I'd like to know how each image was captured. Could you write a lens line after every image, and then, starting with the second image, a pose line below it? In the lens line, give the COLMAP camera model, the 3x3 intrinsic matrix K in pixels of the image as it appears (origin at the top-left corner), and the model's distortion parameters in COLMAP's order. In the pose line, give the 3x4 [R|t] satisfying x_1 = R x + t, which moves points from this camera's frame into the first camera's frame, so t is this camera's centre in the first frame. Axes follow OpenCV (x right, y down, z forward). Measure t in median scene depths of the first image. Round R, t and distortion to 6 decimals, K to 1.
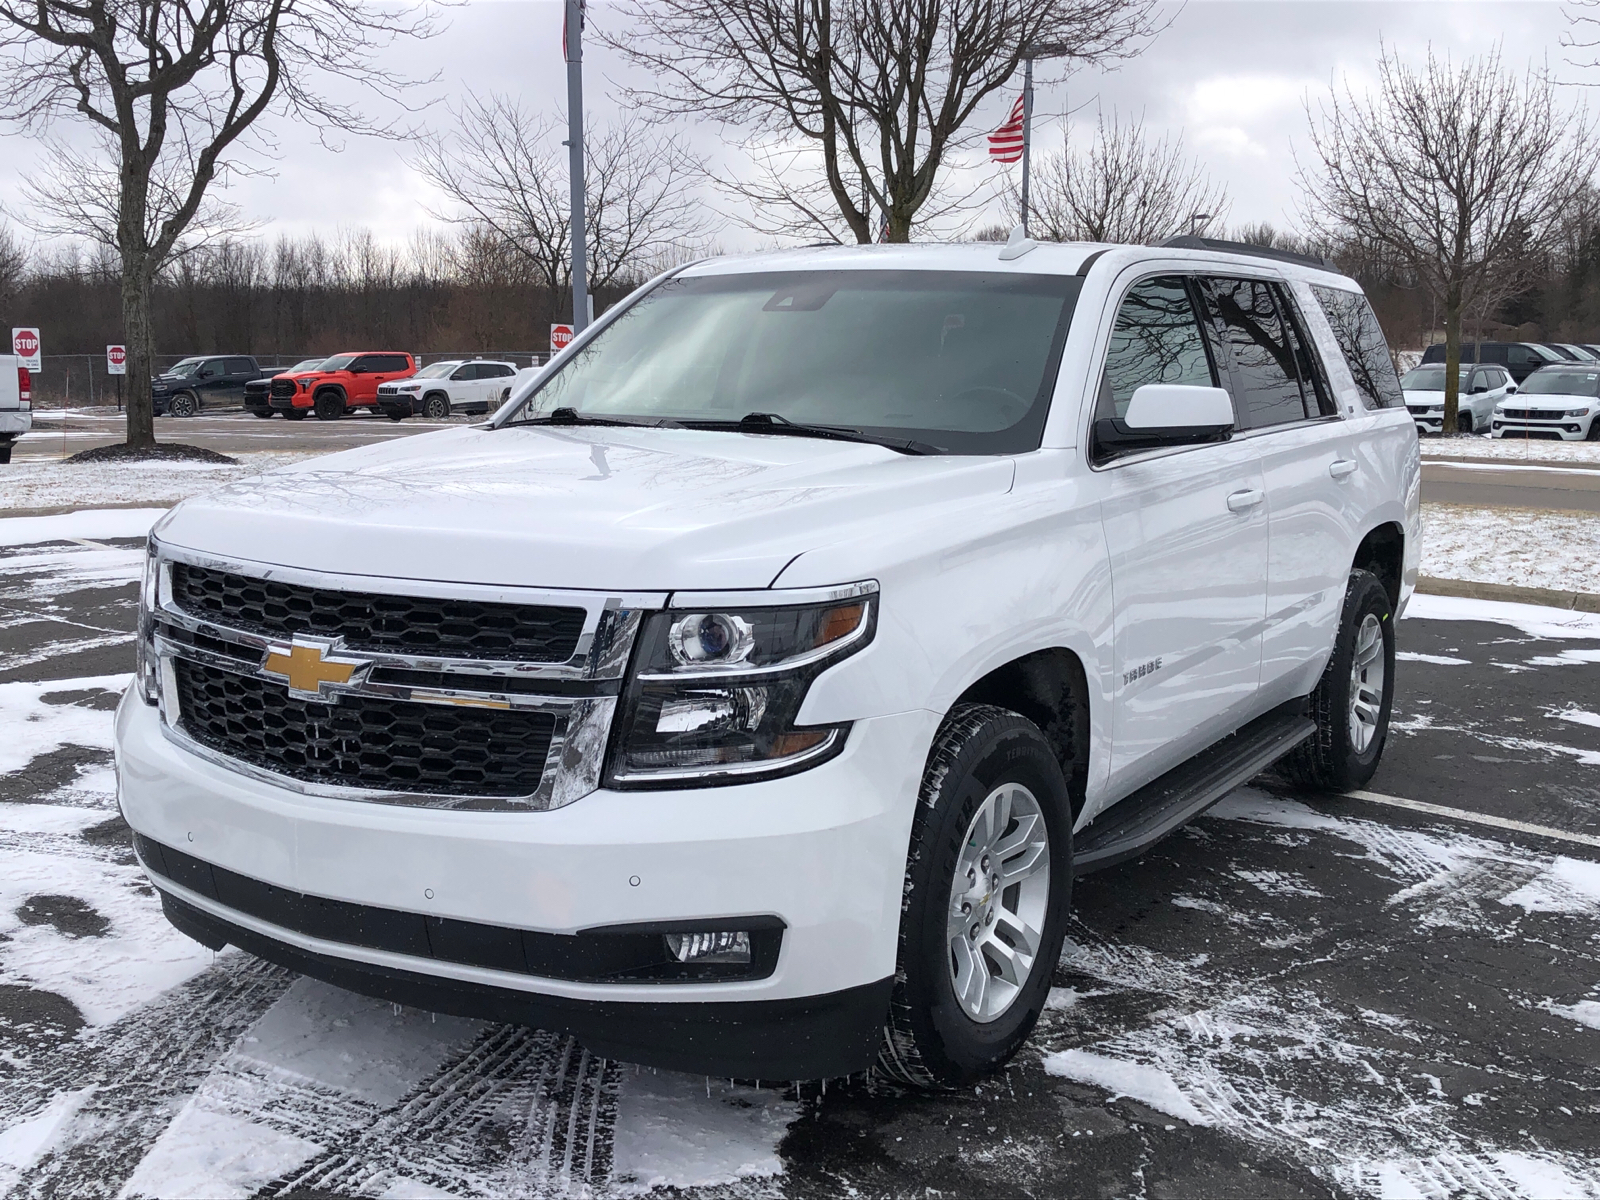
lens RADIAL K [[1727.9, 0, 794.6], [0, 1727.9, 562.2], [0, 0, 1]] dist [0.127950, -0.370589]
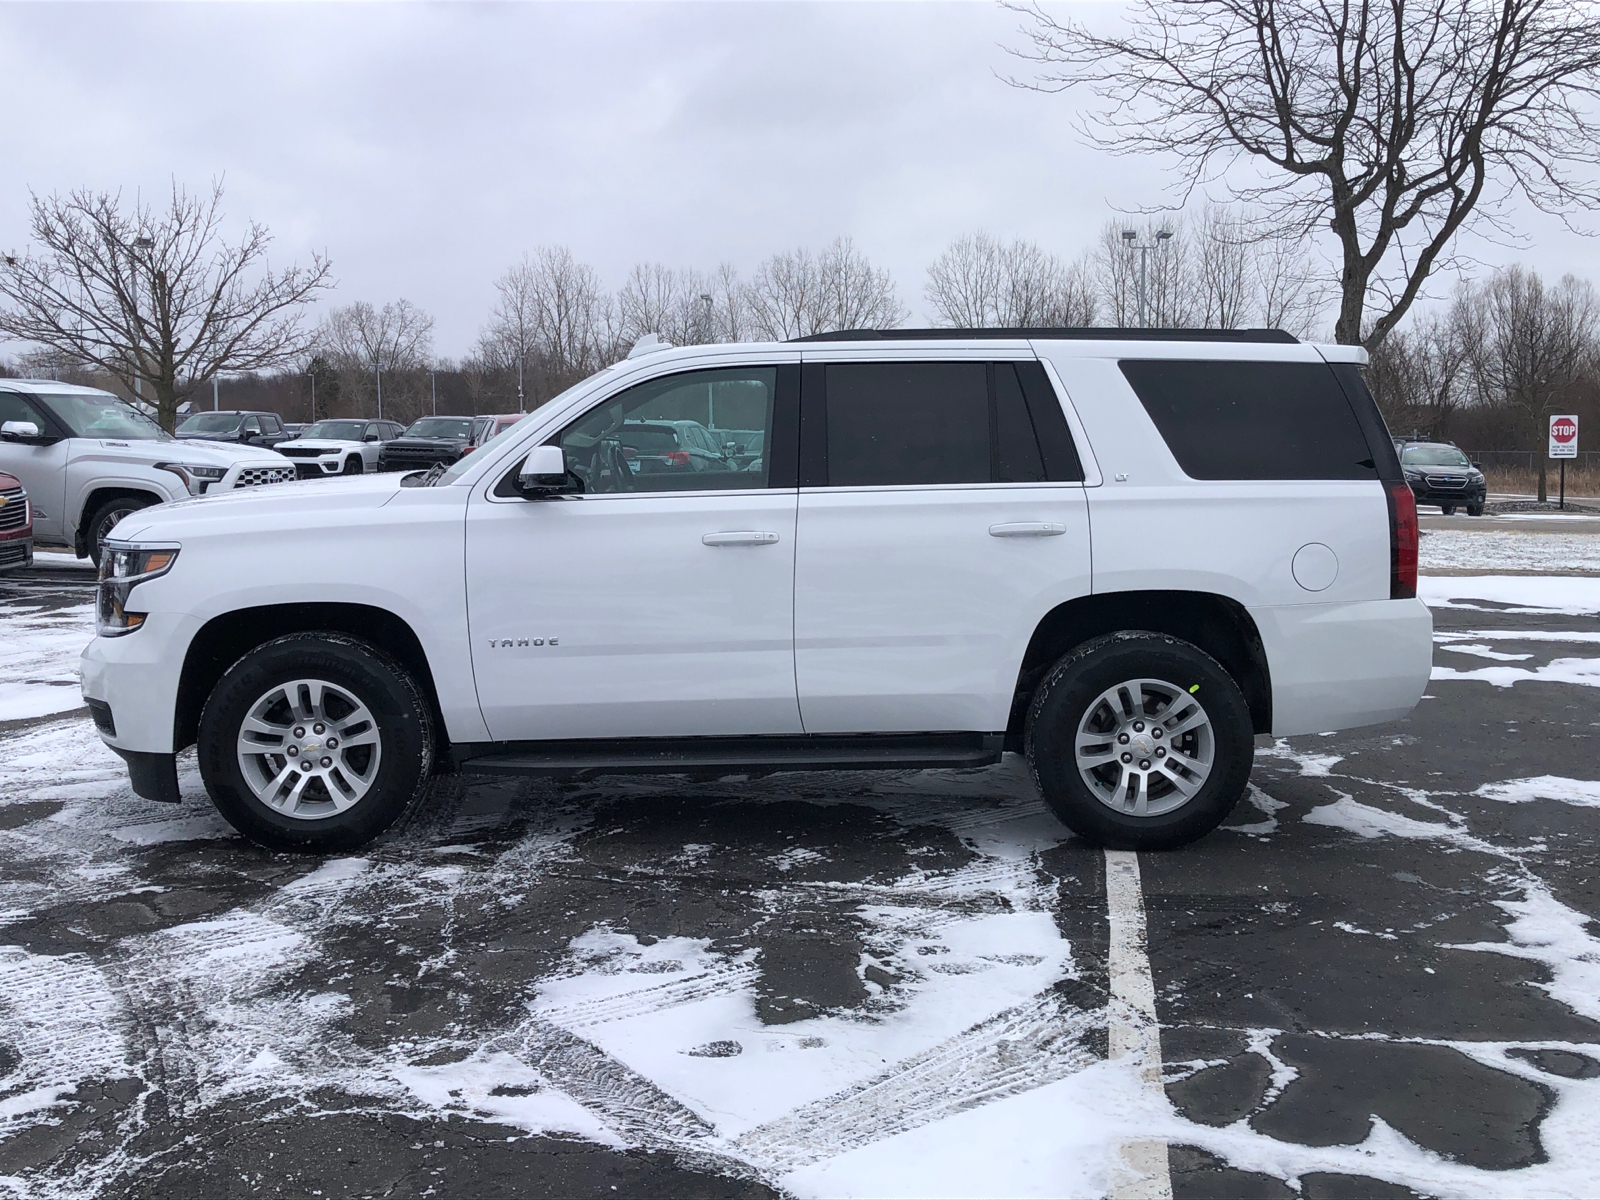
lens RADIAL K [[1727.9, 0, 794.6], [0, 1727.9, 562.2], [0, 0, 1]] dist [0.127950, -0.370589]
pose [[0.554068, 0.055138, -0.830643, 1.181970], [-0.097152, 0.995269, 0.001262, -0.021499], [0.826783, 0.079999, 0.556804, 0.292798]]
